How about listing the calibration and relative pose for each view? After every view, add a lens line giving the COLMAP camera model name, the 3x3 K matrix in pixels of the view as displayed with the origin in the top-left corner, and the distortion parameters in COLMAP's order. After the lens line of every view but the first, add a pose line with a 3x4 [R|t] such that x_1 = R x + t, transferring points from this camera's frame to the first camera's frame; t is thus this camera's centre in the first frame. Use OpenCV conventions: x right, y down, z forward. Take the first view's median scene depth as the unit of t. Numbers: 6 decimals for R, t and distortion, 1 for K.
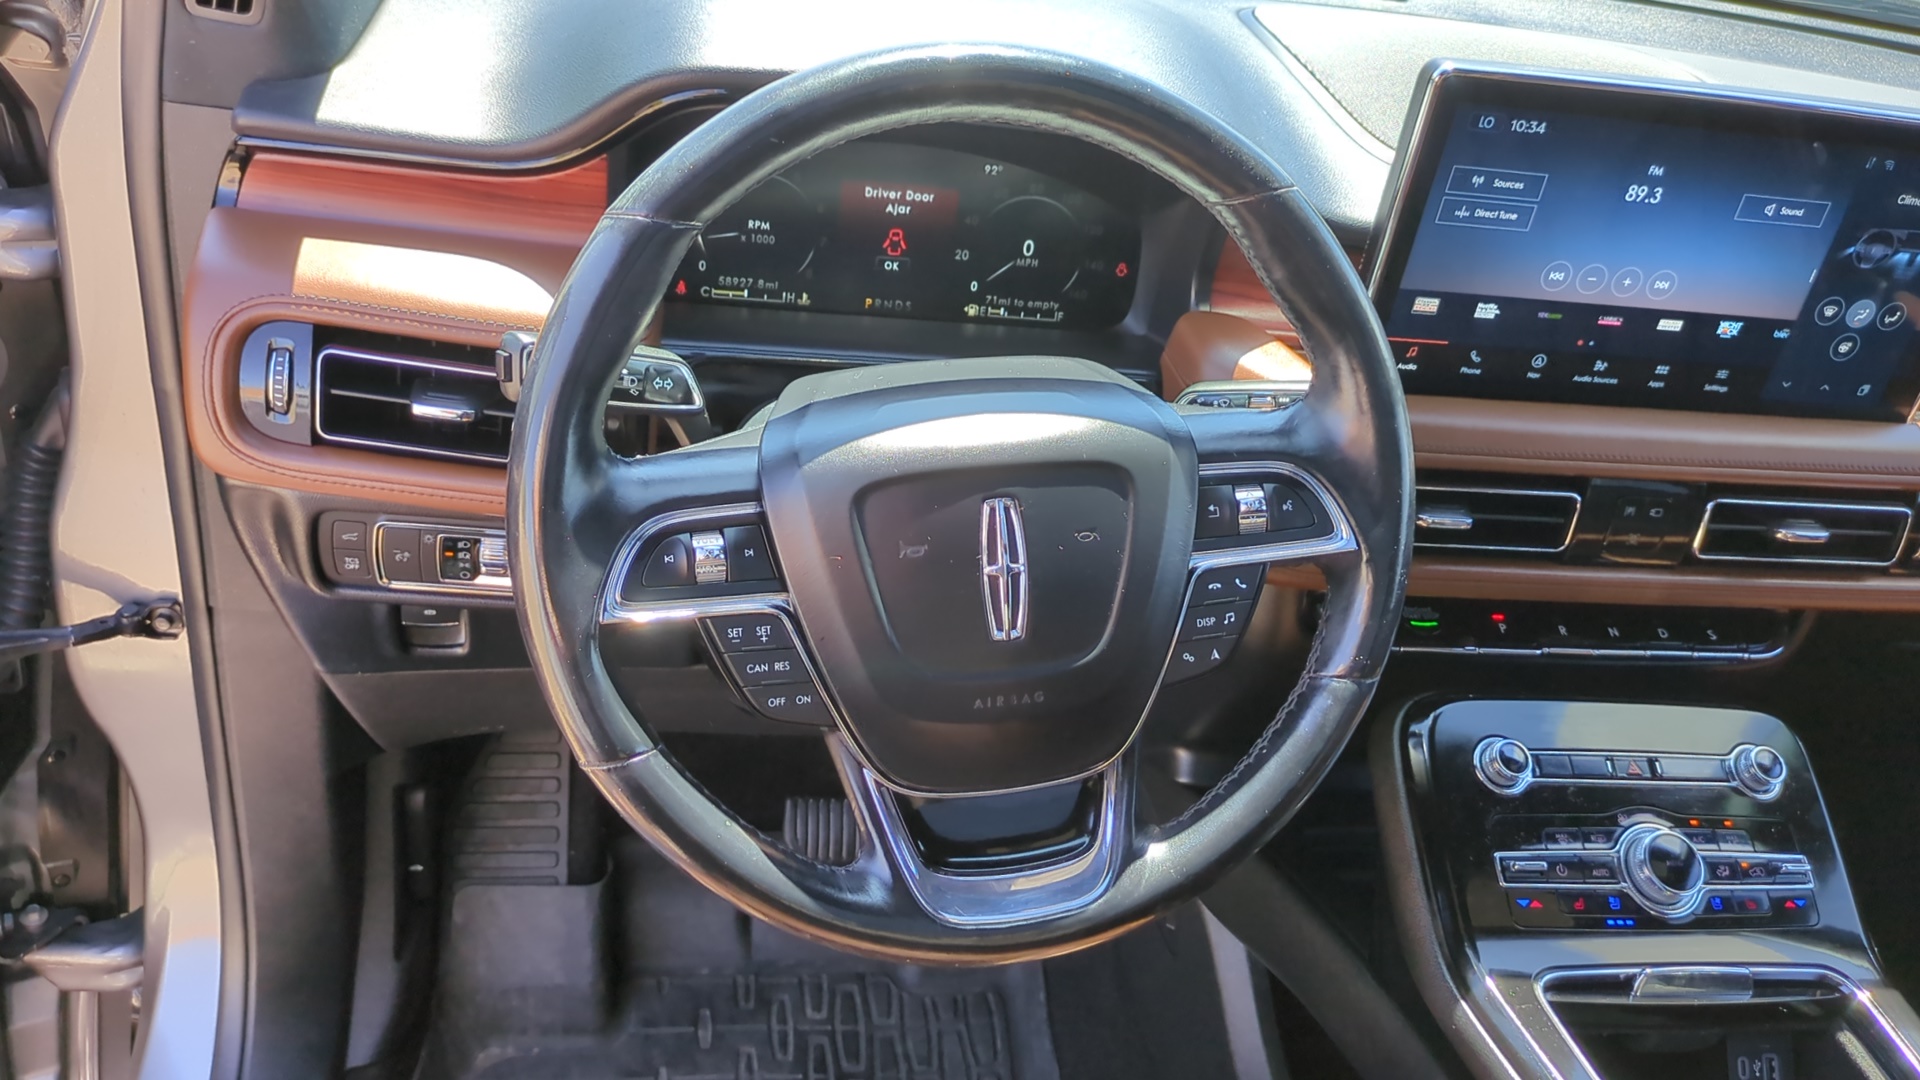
lens RADIAL K [[1646.7, 0, 965.0], [0, 1646.7, 573.4], [0, 0, 1]] dist [0.021570, -0.009561]
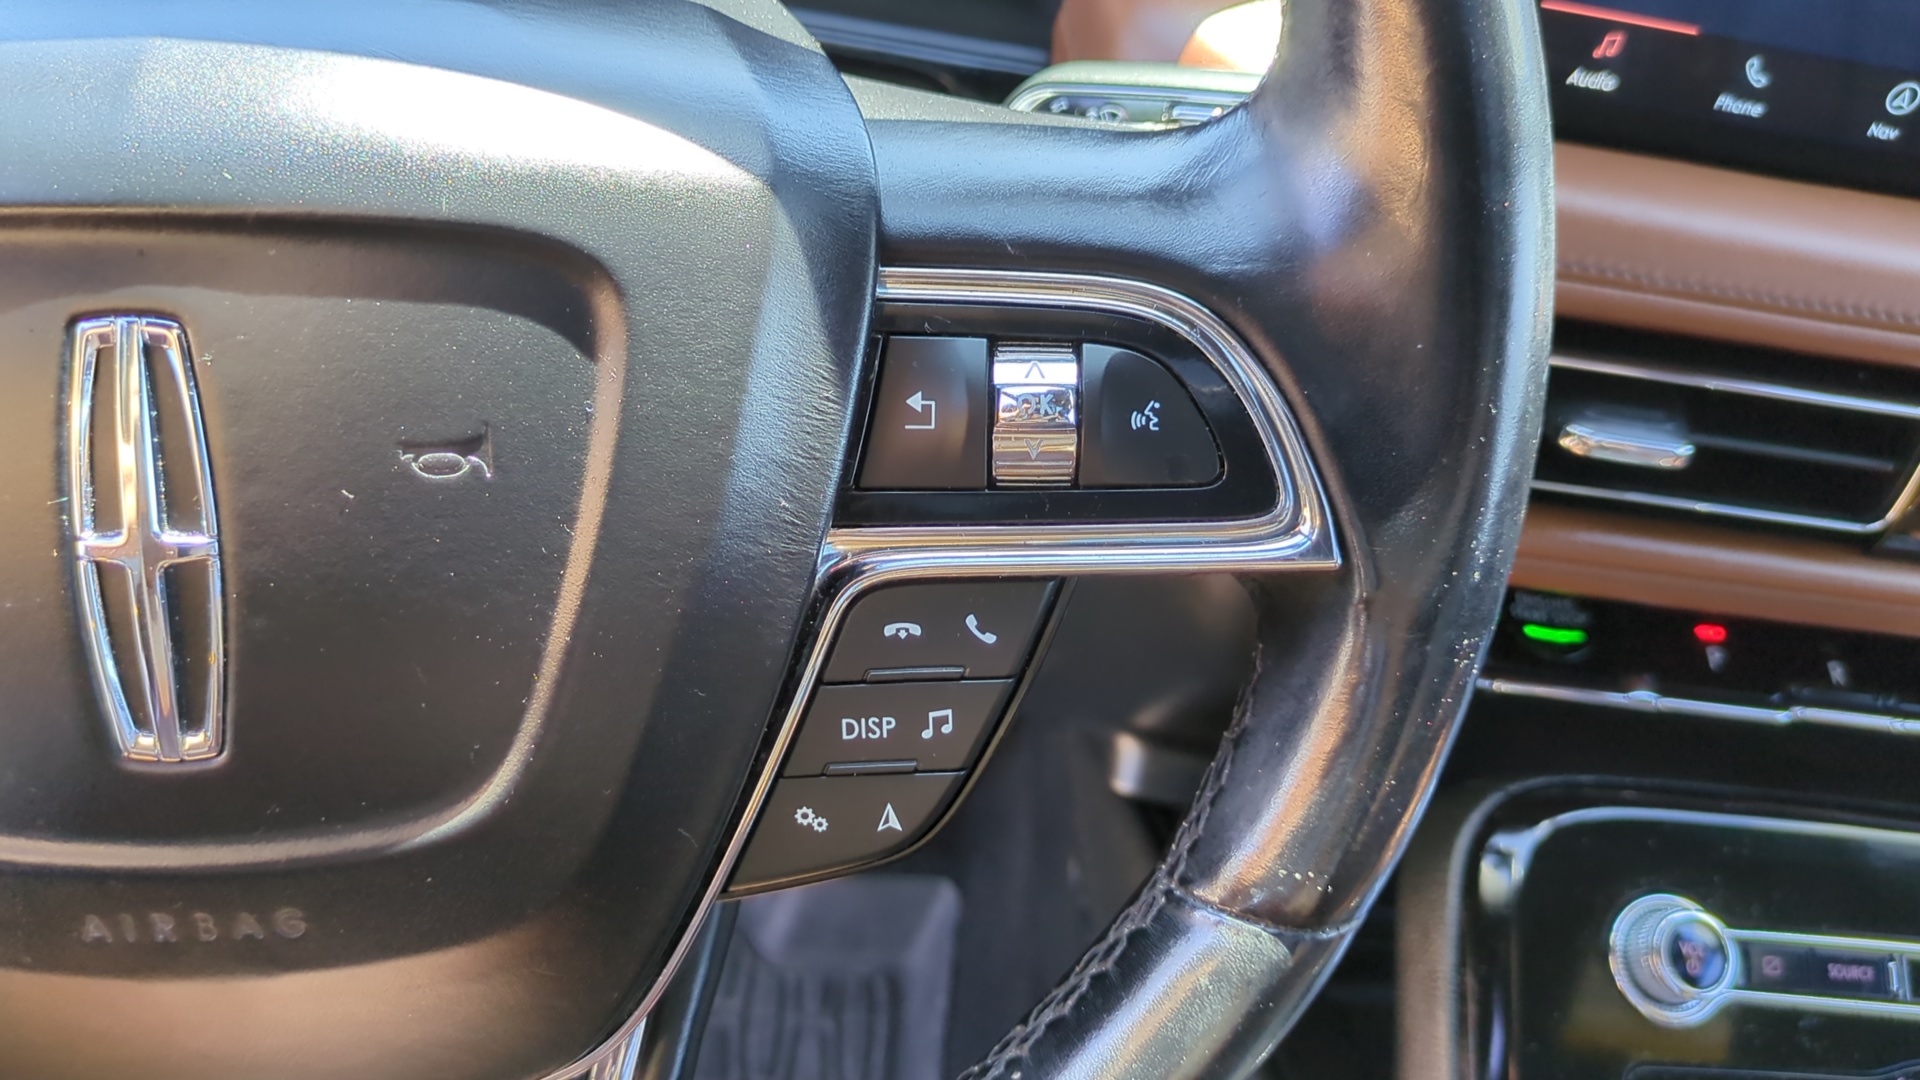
lens RADIAL K [[1656.0, 0, 975.5], [0, 1656.0, 544.7], [0, 0, 1]] dist [0.006388, -0.001478]
pose [[0.990243, 0.113560, -0.080766, 0.157143], [-0.102314, 0.985972, 0.131874, -0.046339], [0.094608, -0.122324, 0.987971, 0.541182]]
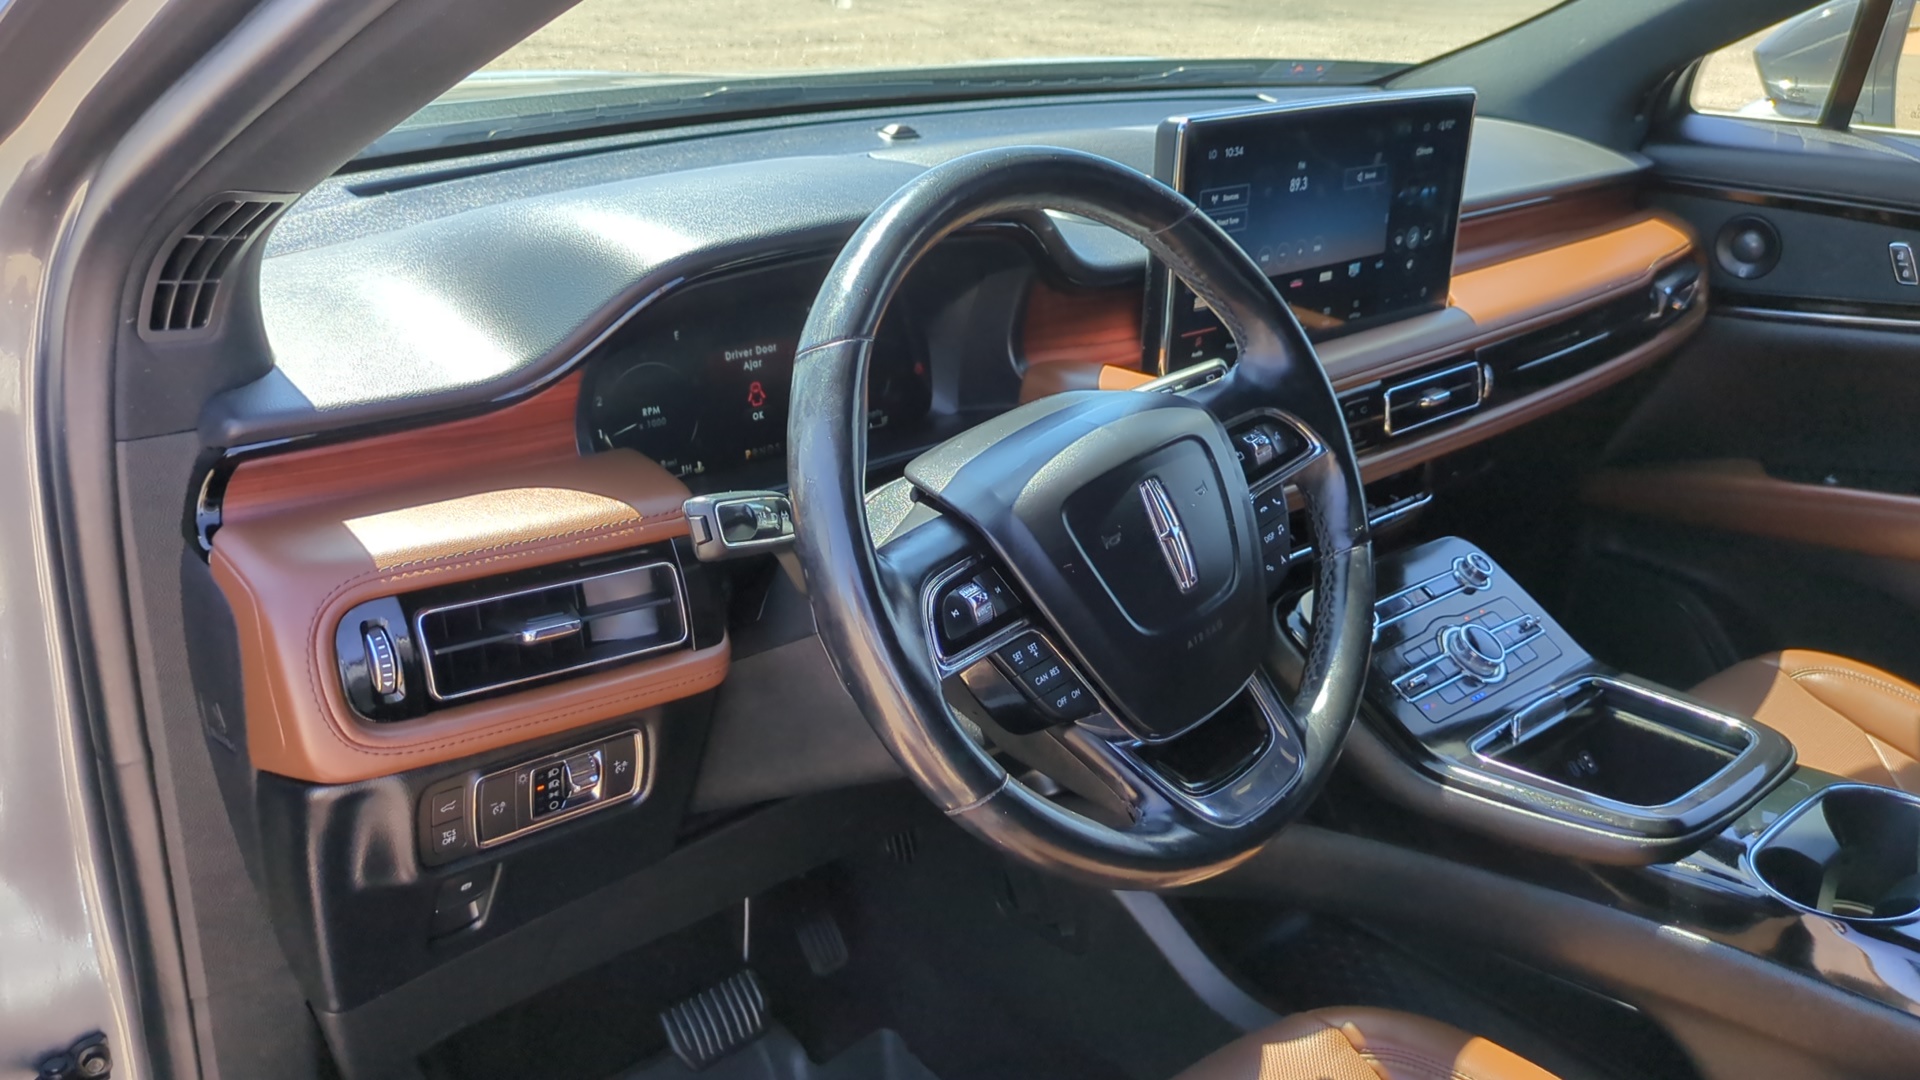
lens RADIAL K [[1646.7, 0, 965.0], [0, 1646.7, 573.4], [0, 0, 1]] dist [0.021570, -0.009561]
pose [[0.819184, -0.331775, 0.467828, -0.532637], [0.392759, 0.918935, -0.036044, 0.005937], [-0.417945, 0.213270, 0.883084, -0.015711]]
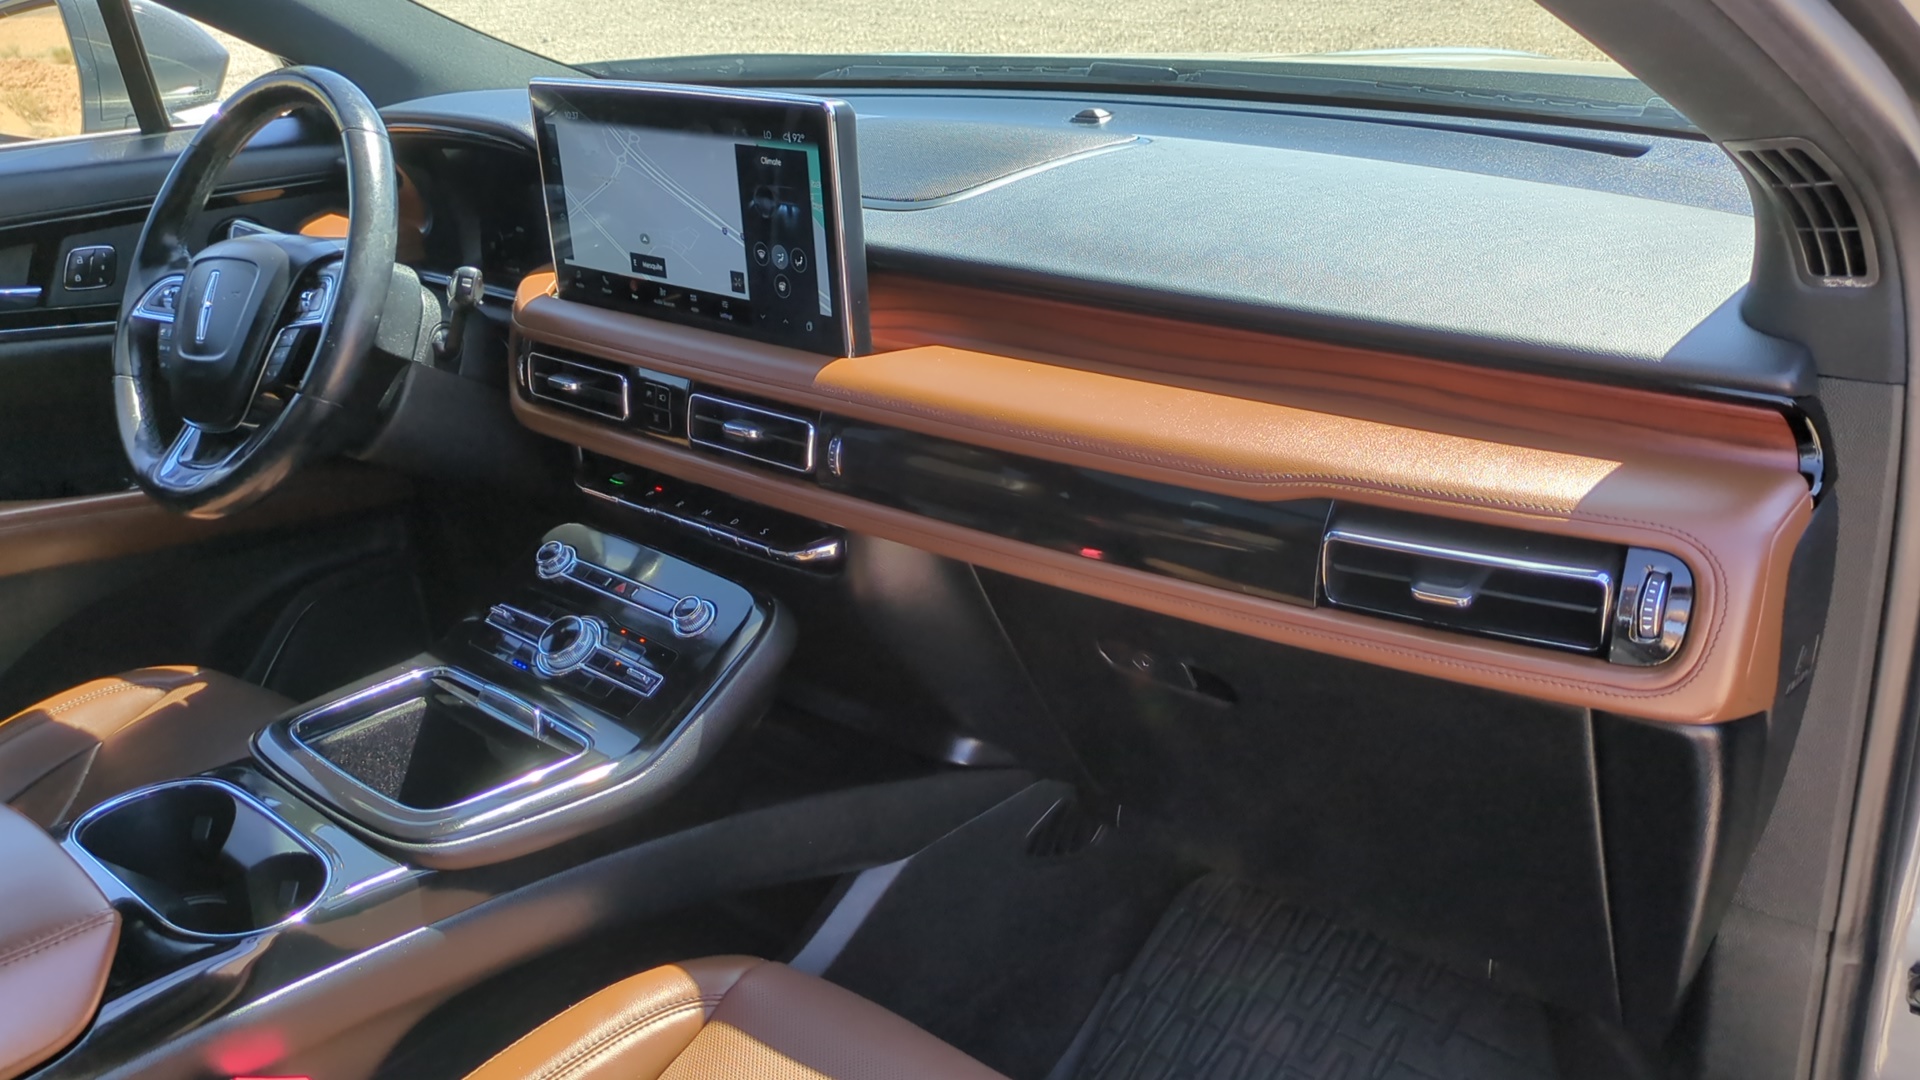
lens RADIAL K [[1646.7, 0, 965.0], [0, 1646.7, 573.4], [0, 0, 1]] dist [0.021570, -0.009561]
pose [[0.605890, 0.135907, -0.783853, 1.692952], [-0.317719, 0.944650, -0.081799, 0.133330], [0.729350, 0.298606, 0.615534, 0.410464]]
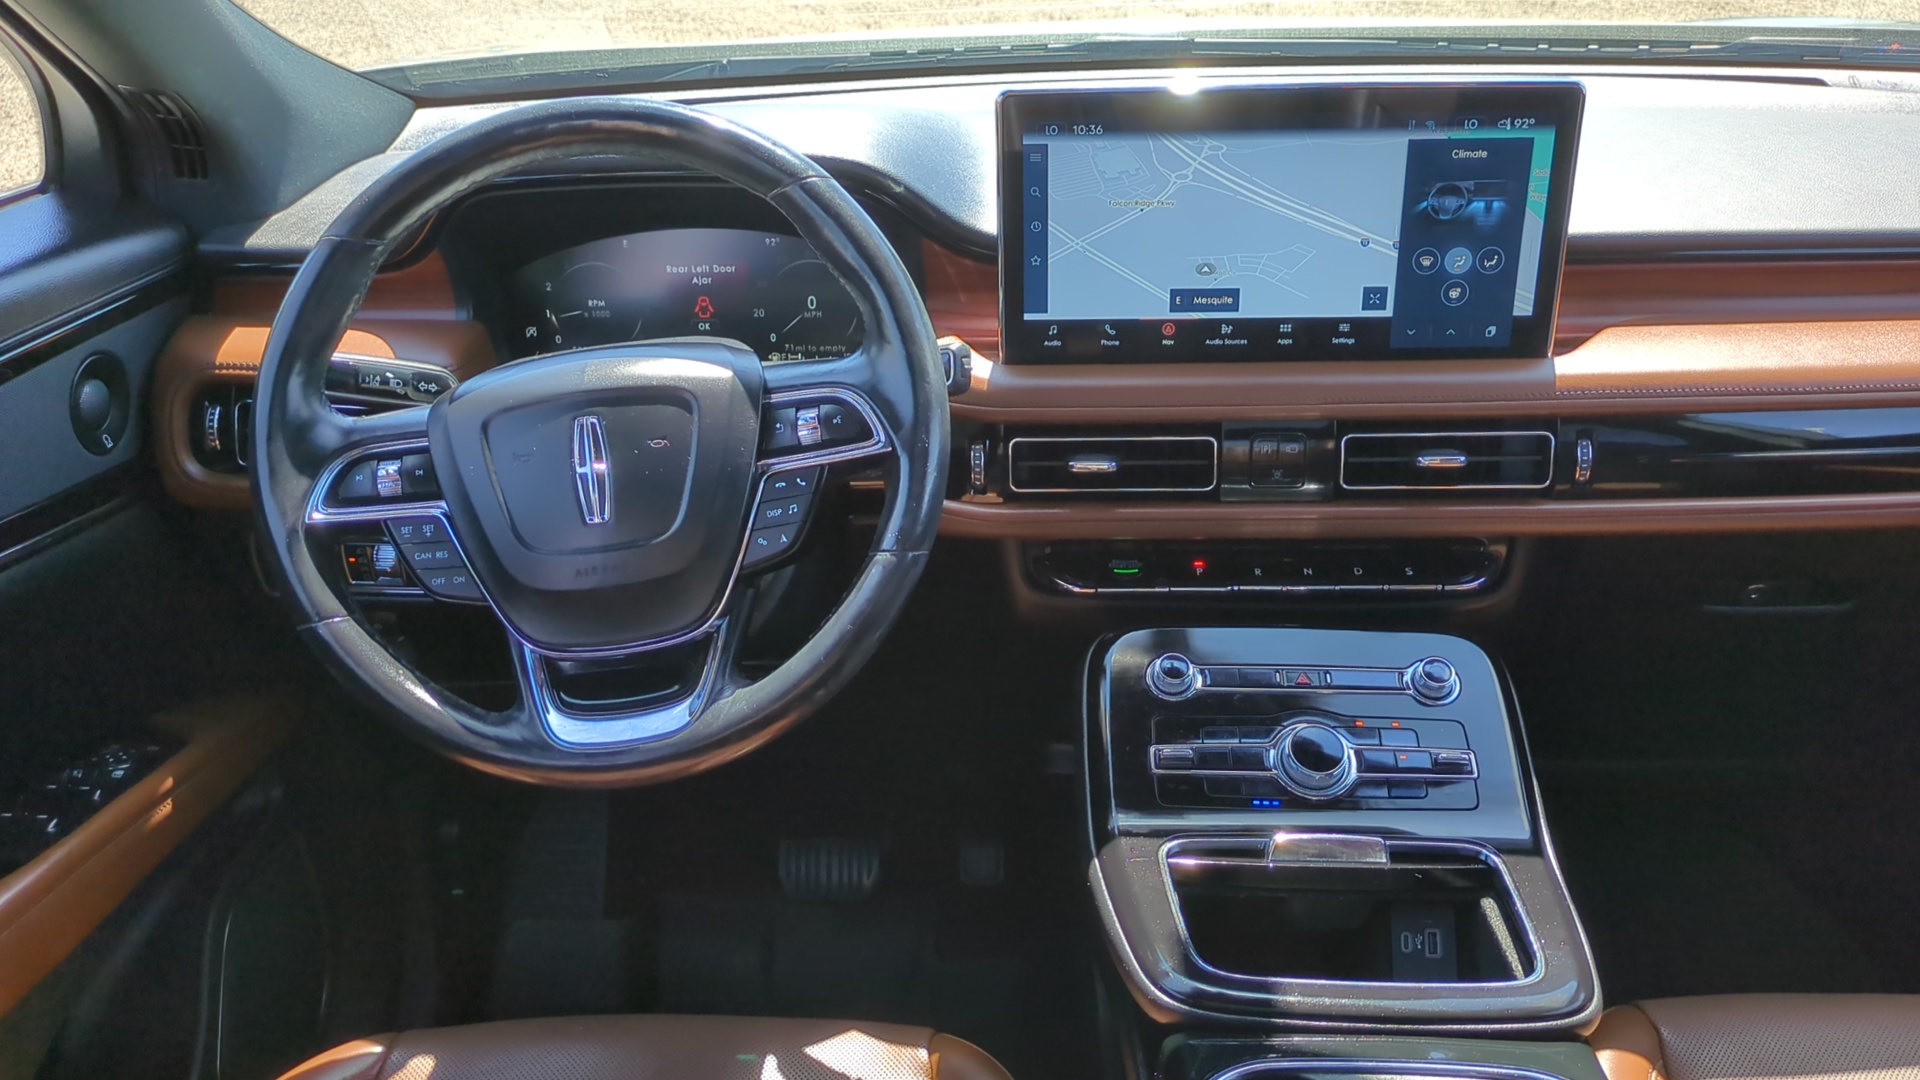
lens RADIAL K [[1631.8, 0, 968.0], [0, 1631.8, 599.1], [0, 0, 1]] dist [0.039861, -0.007930]
pose [[0.967840, -0.069661, -0.241731, 0.483950], [0.033217, 0.987870, -0.151687, 0.238830], [0.249365, 0.138779, 0.958414, -0.135298]]
